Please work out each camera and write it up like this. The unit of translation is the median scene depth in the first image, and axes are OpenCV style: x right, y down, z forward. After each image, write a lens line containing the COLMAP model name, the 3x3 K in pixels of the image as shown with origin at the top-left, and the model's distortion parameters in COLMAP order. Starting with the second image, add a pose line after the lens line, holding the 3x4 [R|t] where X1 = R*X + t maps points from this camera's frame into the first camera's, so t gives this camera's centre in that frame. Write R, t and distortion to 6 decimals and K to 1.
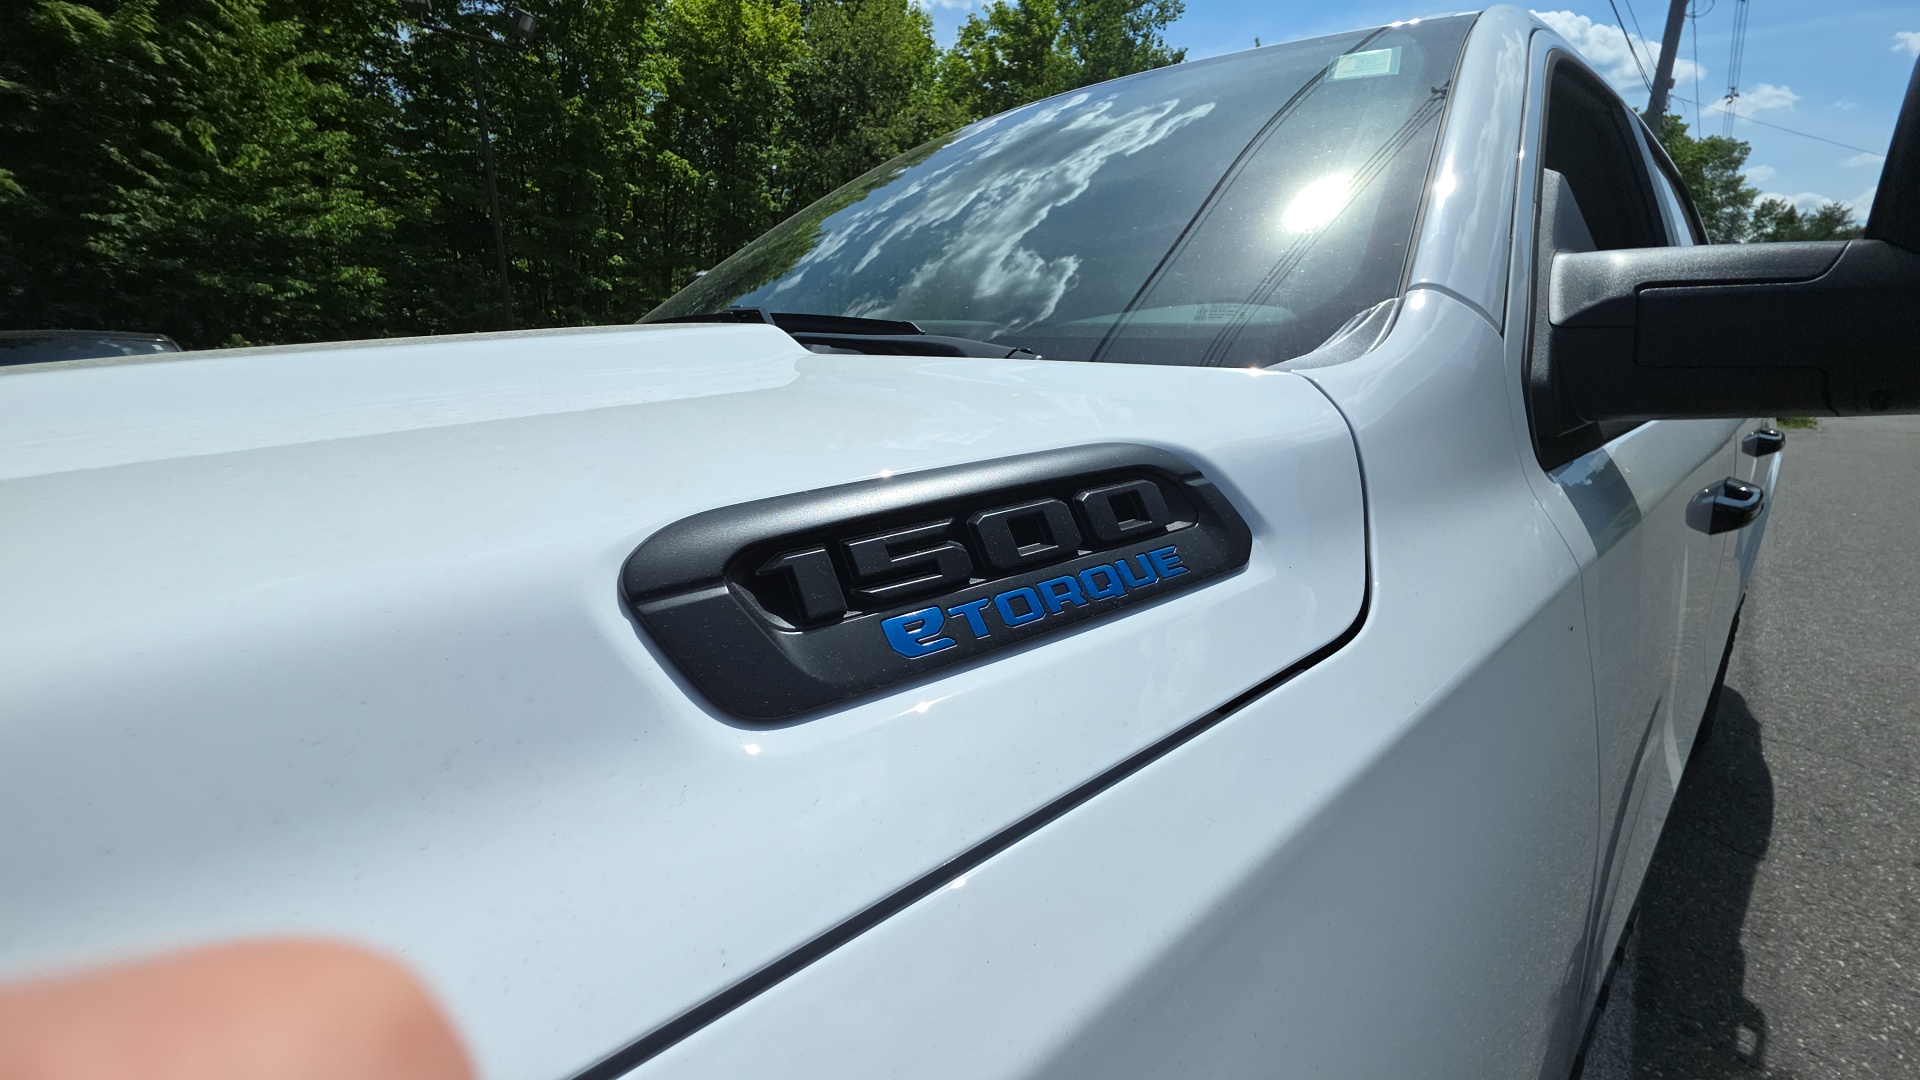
lens RADIAL K [[746.3, 0, 936.1], [0, 746.3, 547.4], [0, 0, 1]] dist [0.045663, -0.022683]
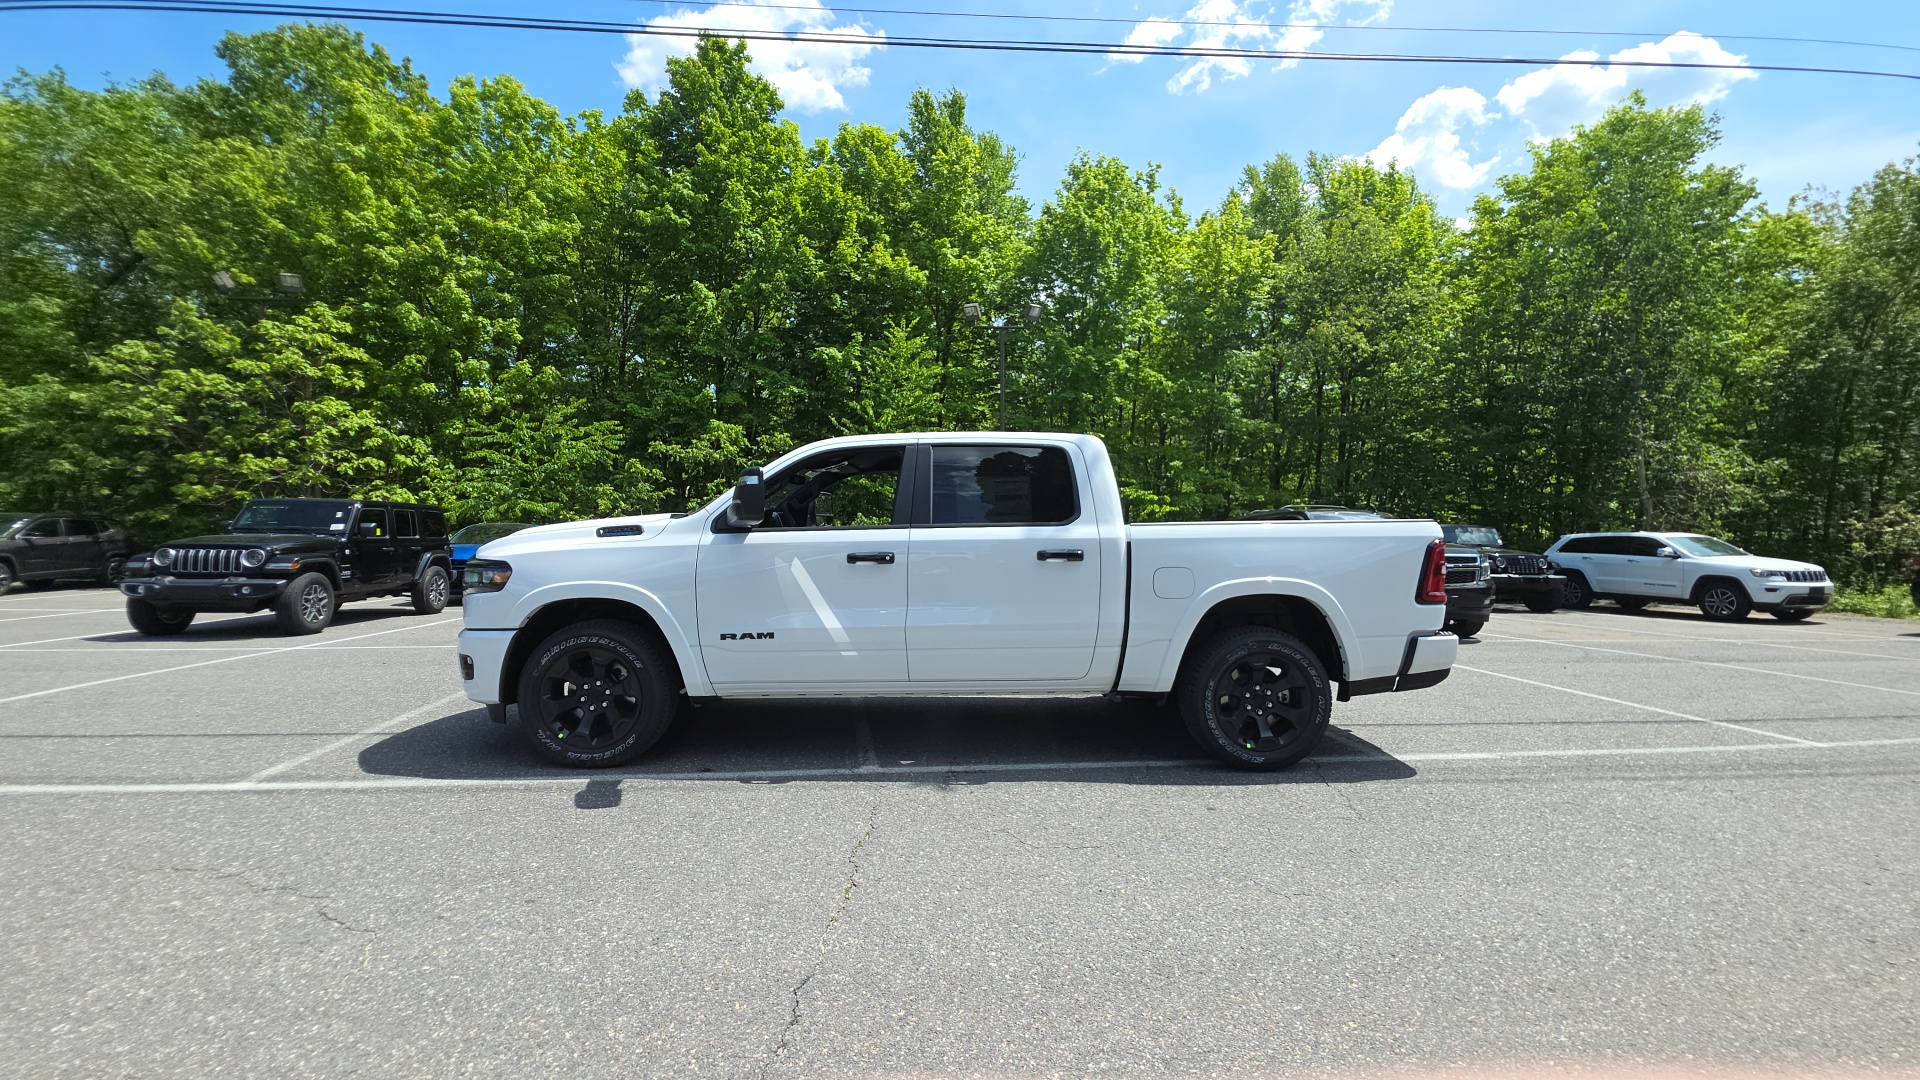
lens RADIAL K [[768.5, 0, 951.3], [0, 768.5, 537.9], [0, 0, 1]] dist [0.014754, -0.010492]
pose [[0.766398, 0.011487, -0.642264, 1.950387], [-0.162429, 0.970814, -0.176458, 0.231928], [0.621492, 0.239559, 0.745895, -0.808515]]
